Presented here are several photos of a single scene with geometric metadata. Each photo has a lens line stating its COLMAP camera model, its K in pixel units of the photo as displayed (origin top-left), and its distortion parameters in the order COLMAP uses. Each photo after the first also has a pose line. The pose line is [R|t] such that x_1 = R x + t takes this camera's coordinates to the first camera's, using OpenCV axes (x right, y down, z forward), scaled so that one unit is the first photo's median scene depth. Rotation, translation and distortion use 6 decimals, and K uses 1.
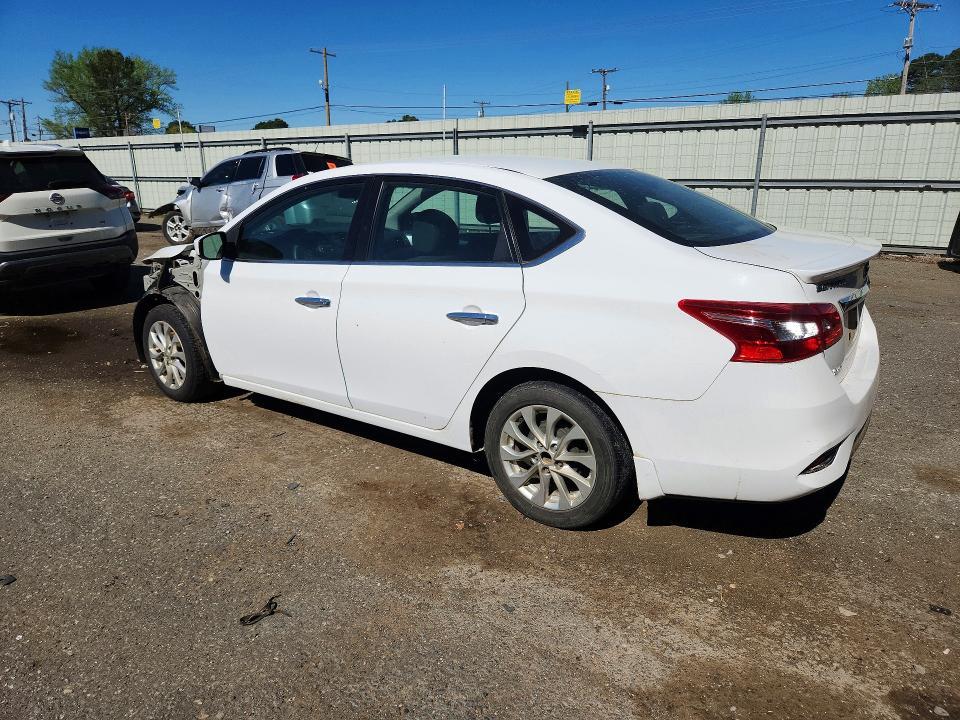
lens RADIAL K [[671.4, 0, 480.0], [0, 671.4, 360.0], [0, 0, 1]] dist [-0.006795, -0.000818]
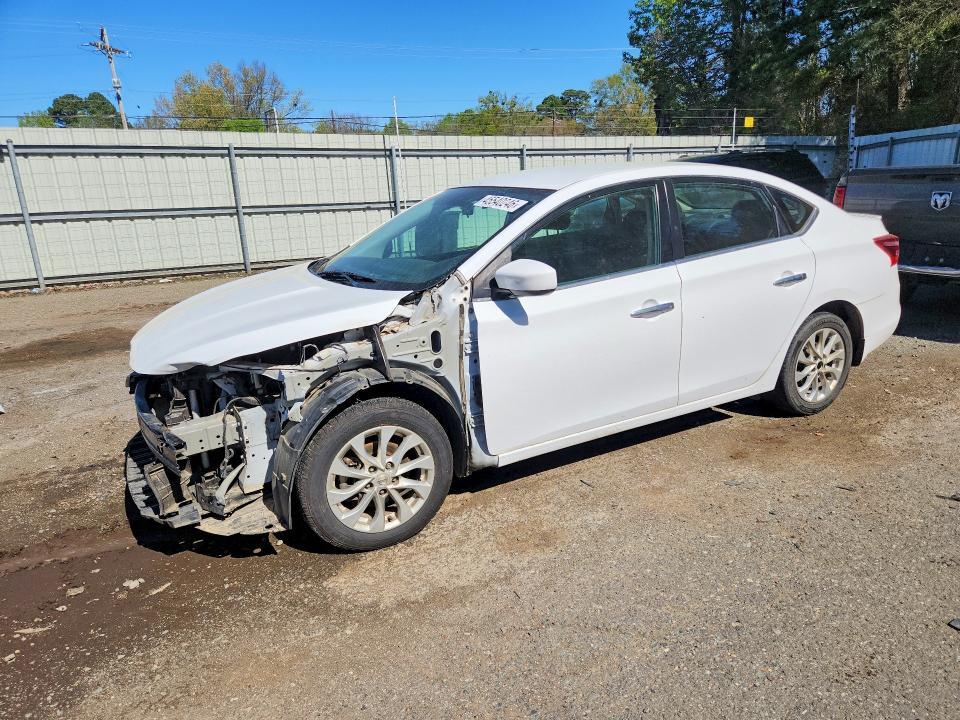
lens RADIAL K [[620.4, 0, 480.0], [0, 620.4, 360.0], [0, 0, 1]] dist [0.208497, -0.165106]
pose [[0.442639, -0.250496, 0.861001, -0.576173], [0.285644, 0.949558, 0.129412, -0.102043], [-0.849987, 0.188657, 0.491864, 0.368265]]
